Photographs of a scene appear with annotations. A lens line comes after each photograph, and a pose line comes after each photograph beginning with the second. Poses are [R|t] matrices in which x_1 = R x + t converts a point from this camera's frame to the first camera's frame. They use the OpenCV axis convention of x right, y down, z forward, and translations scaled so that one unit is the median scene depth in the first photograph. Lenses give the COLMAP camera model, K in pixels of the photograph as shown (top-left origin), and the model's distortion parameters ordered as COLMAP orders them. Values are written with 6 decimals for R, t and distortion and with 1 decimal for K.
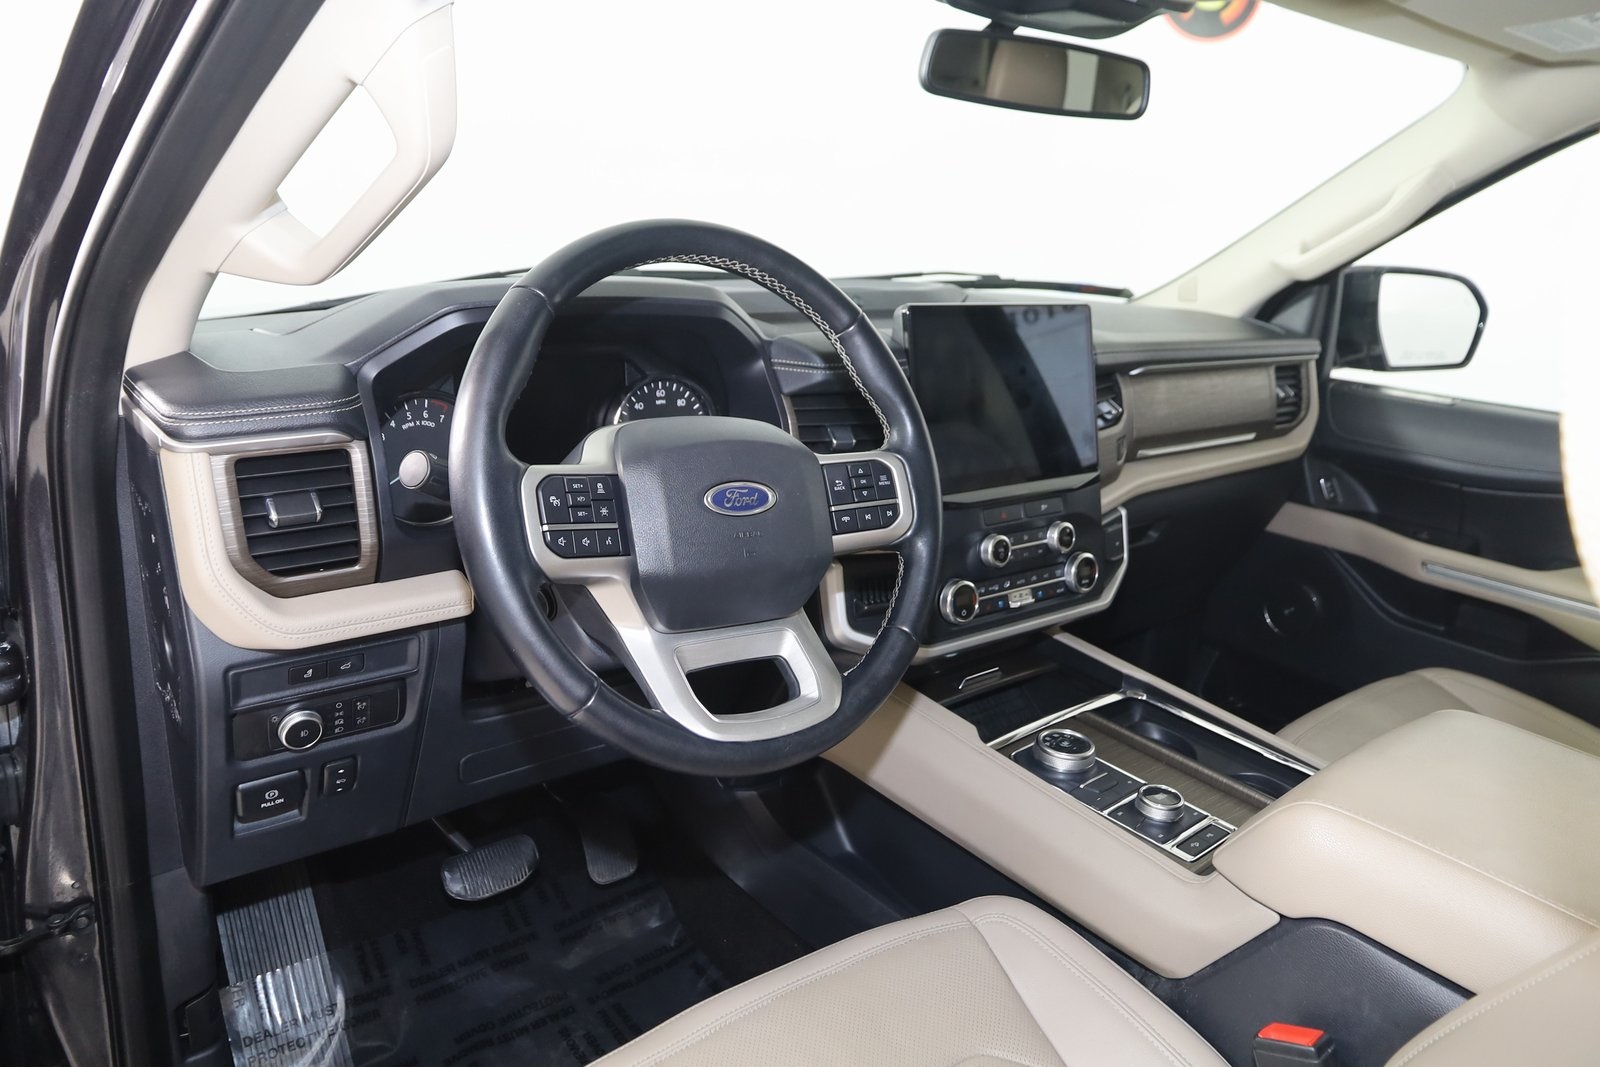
lens RADIAL K [[1106.3, 0, 800.0], [0, 1106.3, 533.5], [0, 0, 1]] dist [-0.129206, 0.086788]
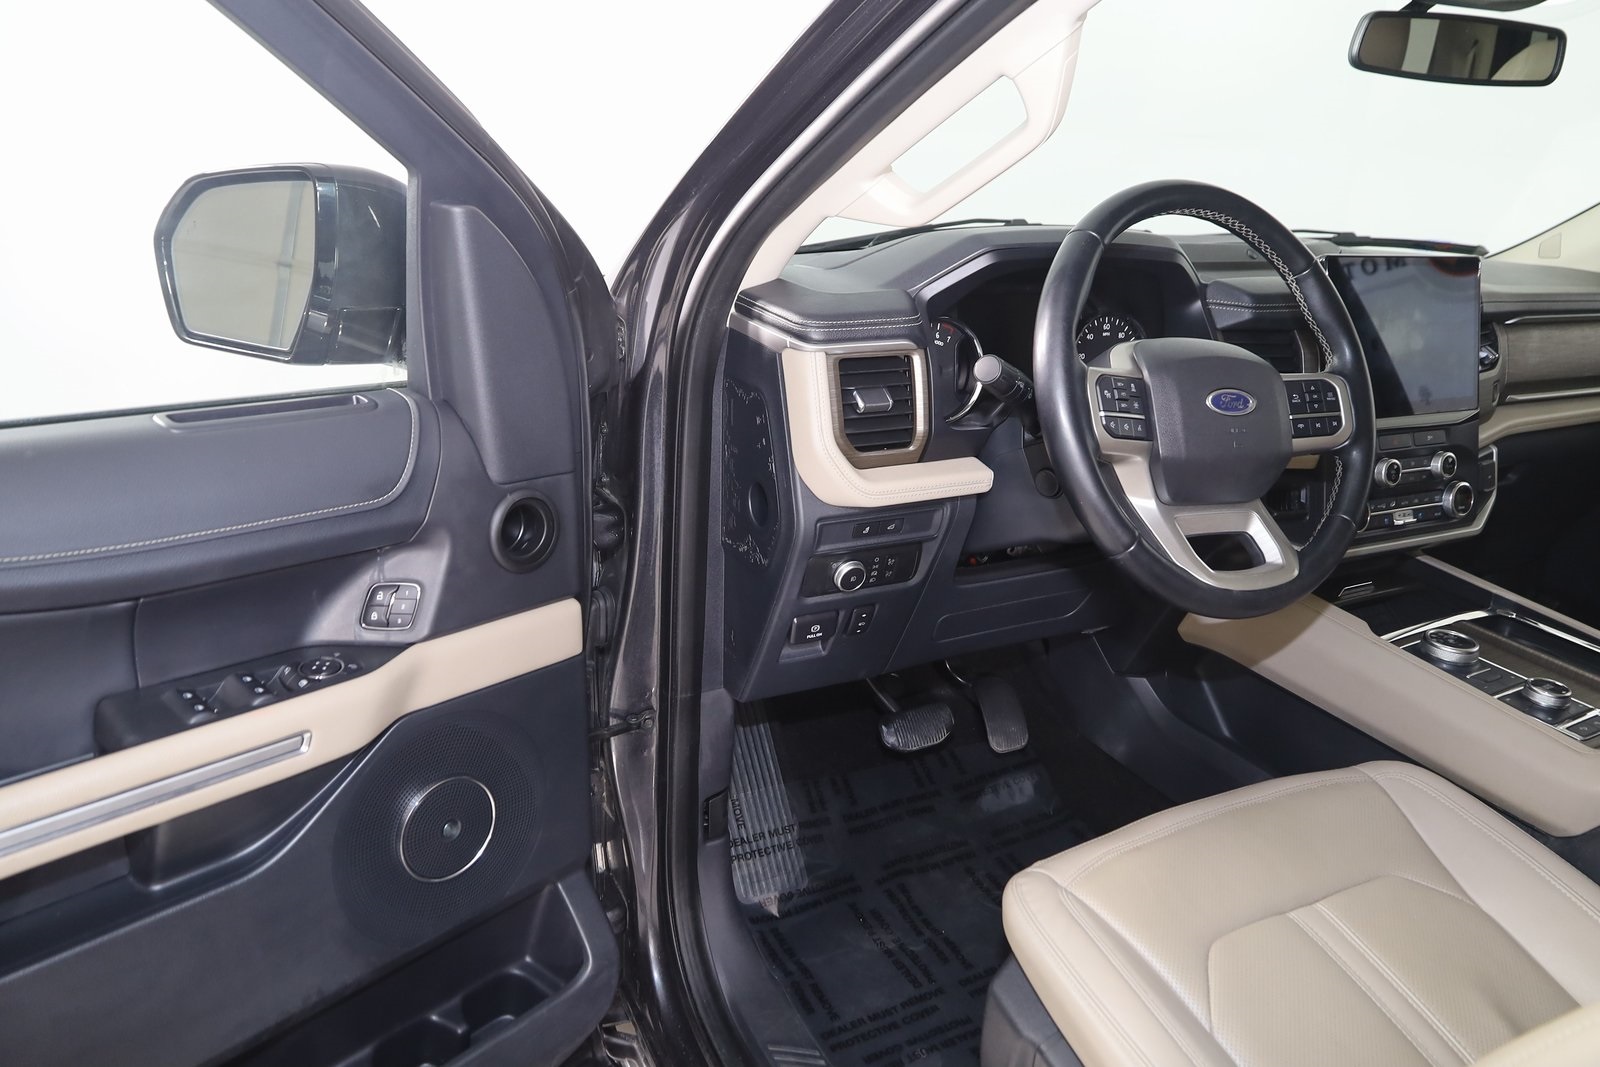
lens RADIAL K [[1106.3, 0, 800.0], [0, 1106.3, 533.5], [0, 0, 1]] dist [-0.129206, 0.086788]
pose [[0.976265, 0.047334, -0.211344, -0.225661], [-0.040504, 0.998511, 0.036535, 0.078845], [0.212759, -0.027107, 0.976729, -0.272953]]
